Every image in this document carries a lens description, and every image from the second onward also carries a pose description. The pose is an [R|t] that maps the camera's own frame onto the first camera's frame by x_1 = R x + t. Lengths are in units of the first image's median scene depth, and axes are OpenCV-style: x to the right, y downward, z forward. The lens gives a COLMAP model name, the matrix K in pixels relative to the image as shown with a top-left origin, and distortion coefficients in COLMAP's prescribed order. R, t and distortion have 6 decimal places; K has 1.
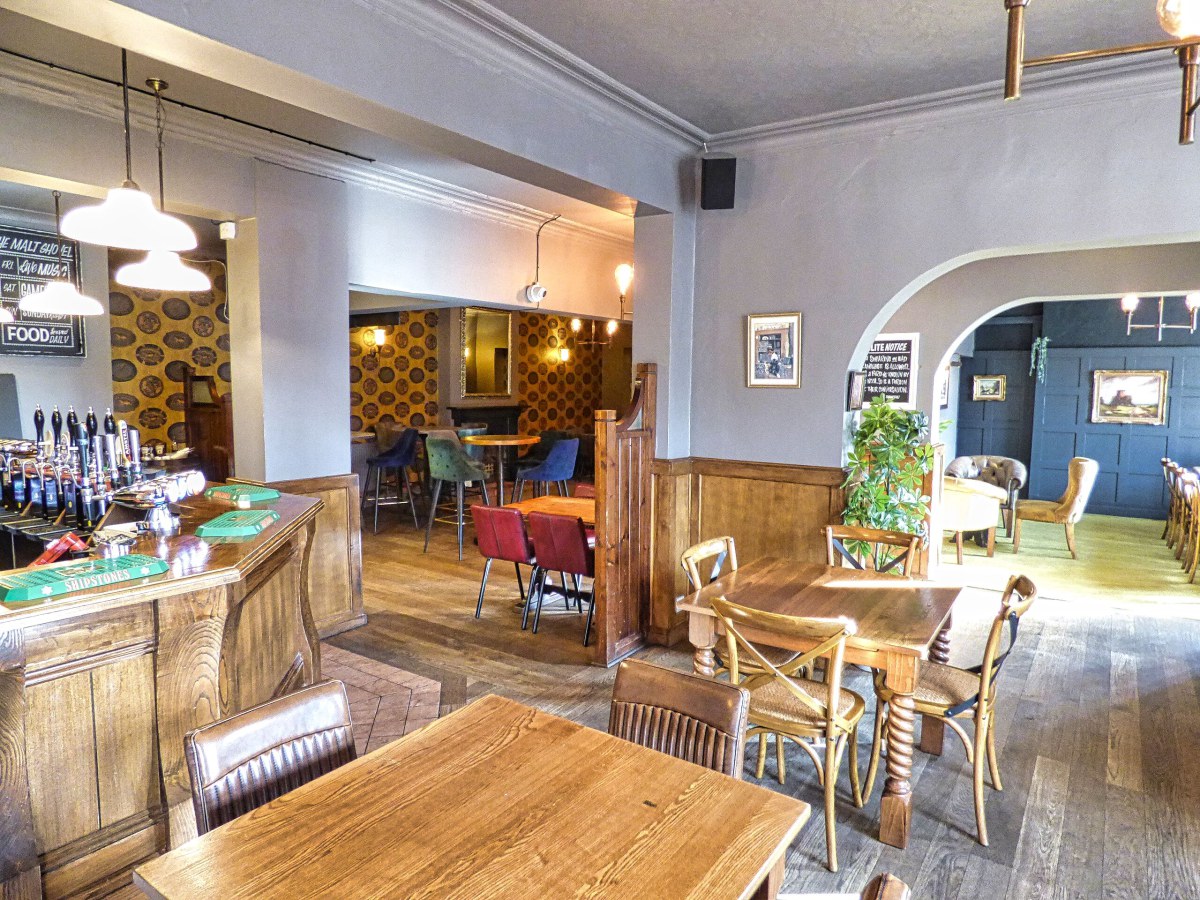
lens RADIAL K [[747.0, 0, 612.4], [0, 747.0, 449.0], [0, 0, 1]] dist [-0.002169, 0.006983]
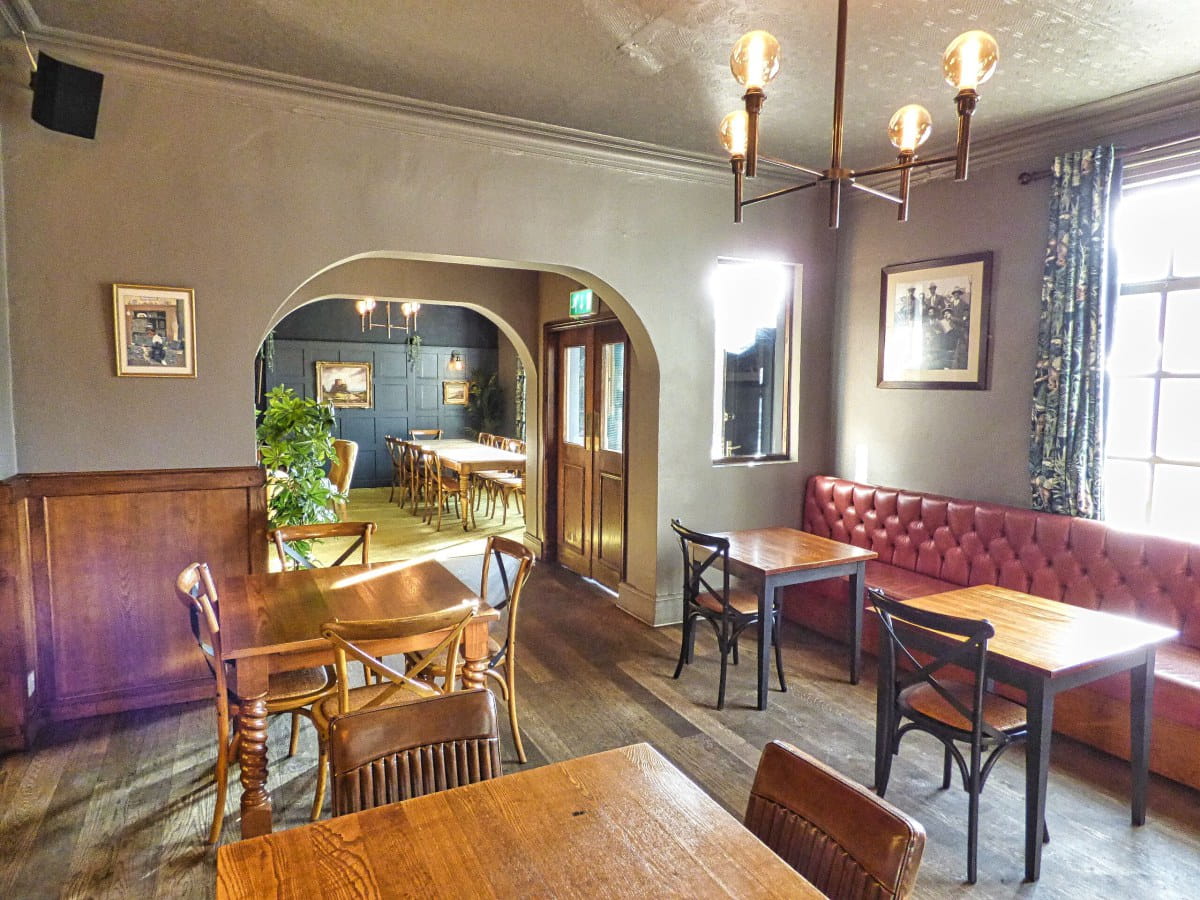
lens RADIAL K [[747.0, 0, 610.8], [0, 747.0, 450.2], [0, 0, 1]] dist [-0.002169, 0.006983]
pose [[0.465744, -0.083971, 0.880926, -0.286997], [0.068920, 0.995906, 0.058494, -0.017100], [-0.882231, 0.033470, 0.469625, 0.192609]]
